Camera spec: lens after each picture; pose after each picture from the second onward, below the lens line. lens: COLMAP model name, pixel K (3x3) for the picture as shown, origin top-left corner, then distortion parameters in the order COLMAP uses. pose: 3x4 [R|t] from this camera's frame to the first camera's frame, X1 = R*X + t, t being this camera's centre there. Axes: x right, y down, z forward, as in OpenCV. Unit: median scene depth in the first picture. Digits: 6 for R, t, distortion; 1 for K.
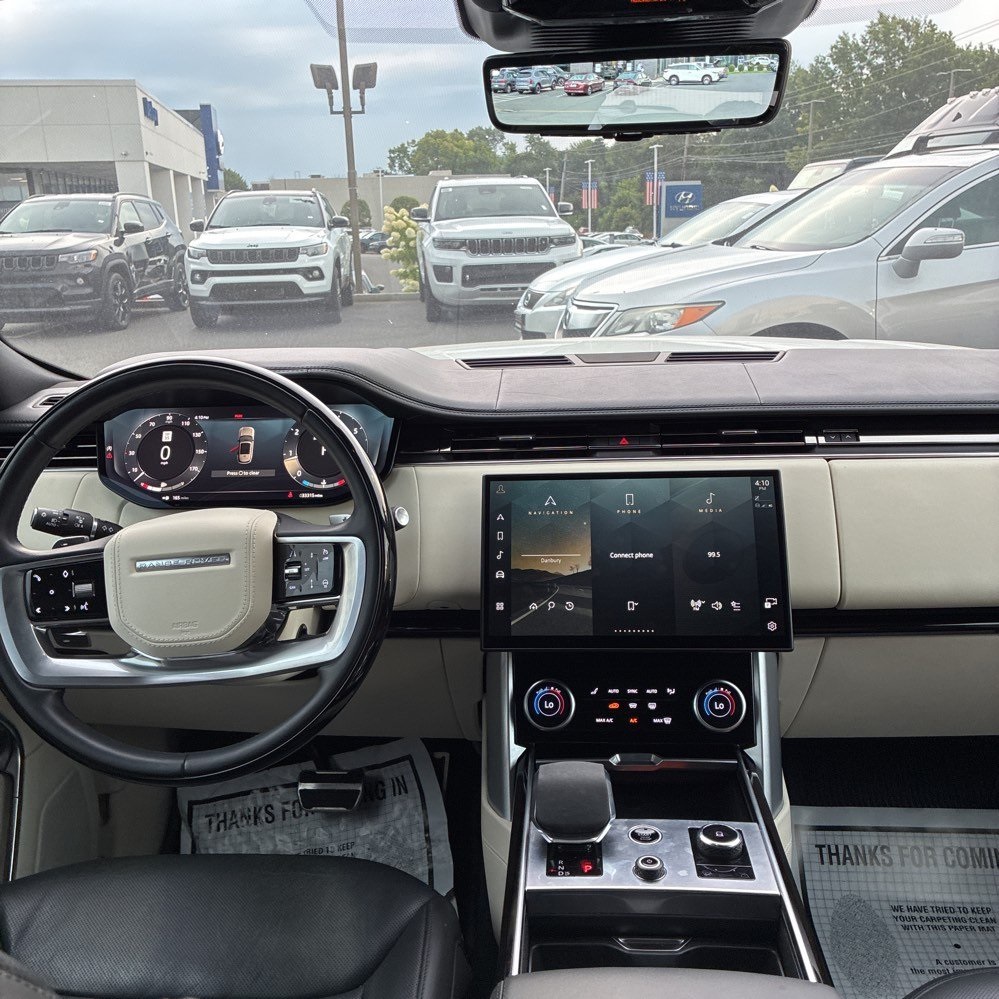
lens RADIAL K [[1047.2, 0, 483.1], [0, 1047.2, 502.5], [0, 0, 1]] dist [0.041317, -0.070746]
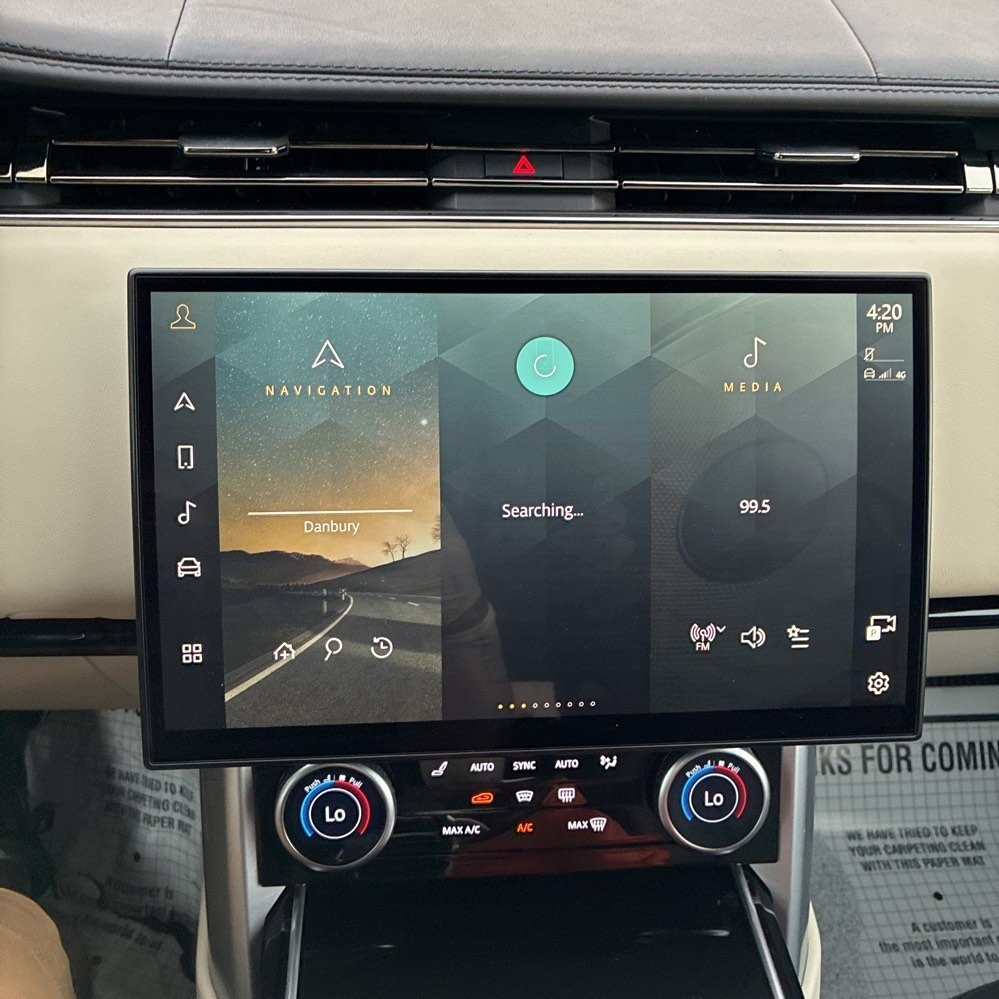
lens RADIAL K [[1057.5, 0, 499.5], [0, 1057.5, 499.5], [0, 0, 1]] dist [0.018587, 0.004481]
pose [[0.983454, -0.029932, 0.178667, 0.051627], [-0.034040, 0.938155, 0.344538, -0.075292], [-0.177930, -0.344920, 0.921613, 0.587954]]
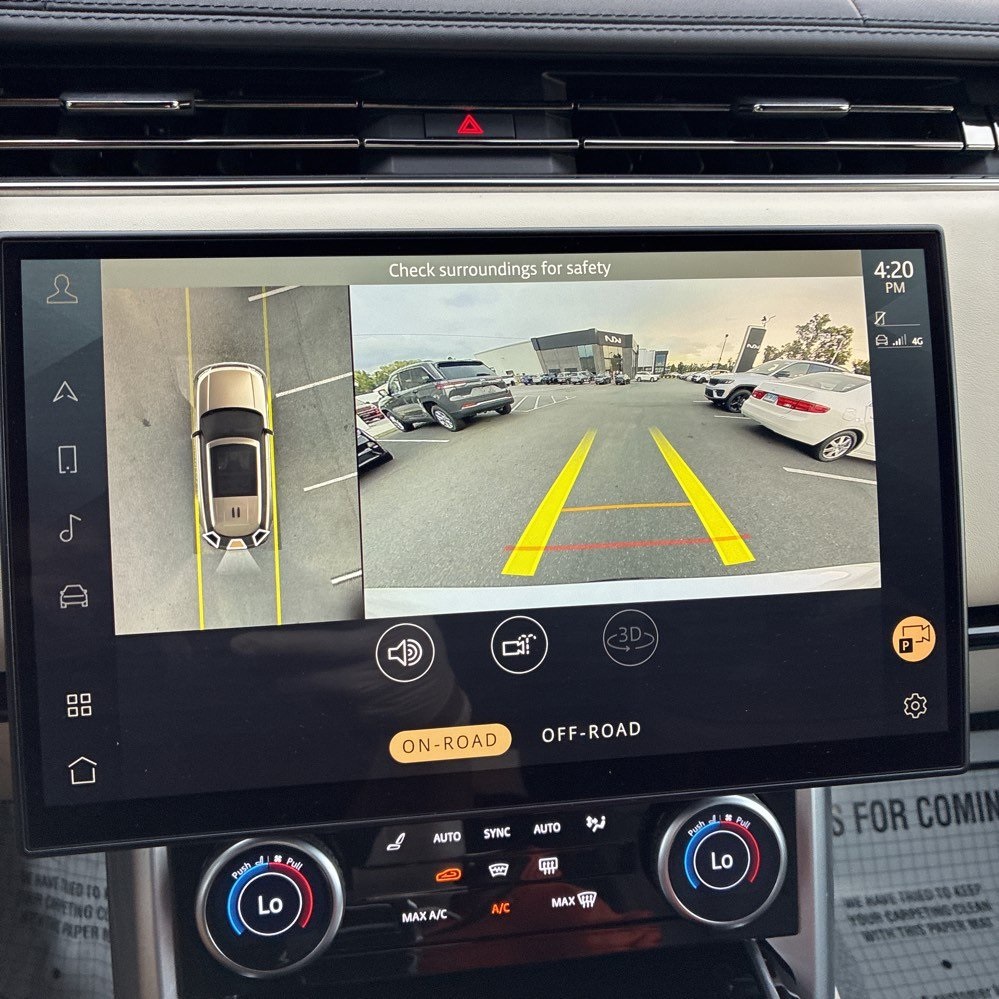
lens RADIAL K [[1064.9, 0, 502.8], [0, 1064.9, 495.3], [0, 0, 1]] dist [0.026588, -0.024728]
pose [[0.971655, -0.052361, 0.230531, 0.058917], [-0.012017, 0.962962, 0.269369, -0.036021], [-0.236097, -0.264504, 0.935038, 0.633478]]
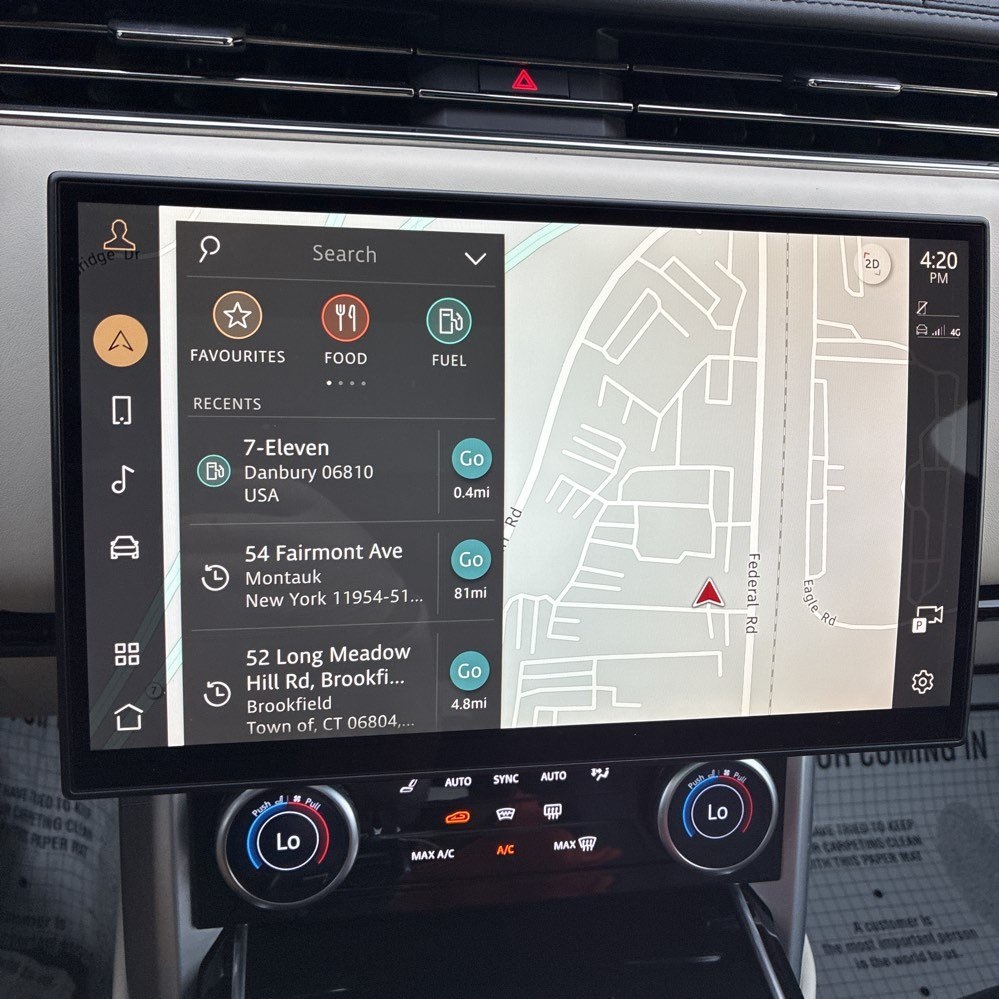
lens RADIAL K [[1060.8, 0, 500.8], [0, 1060.8, 496.0], [0, 0, 1]] dist [0.005643, 0.036984]
pose [[0.960145, -0.022607, 0.278586, 0.031417], [-0.077201, 0.936497, 0.342071, -0.048846], [-0.268628, -0.349945, 0.897428, 0.642440]]
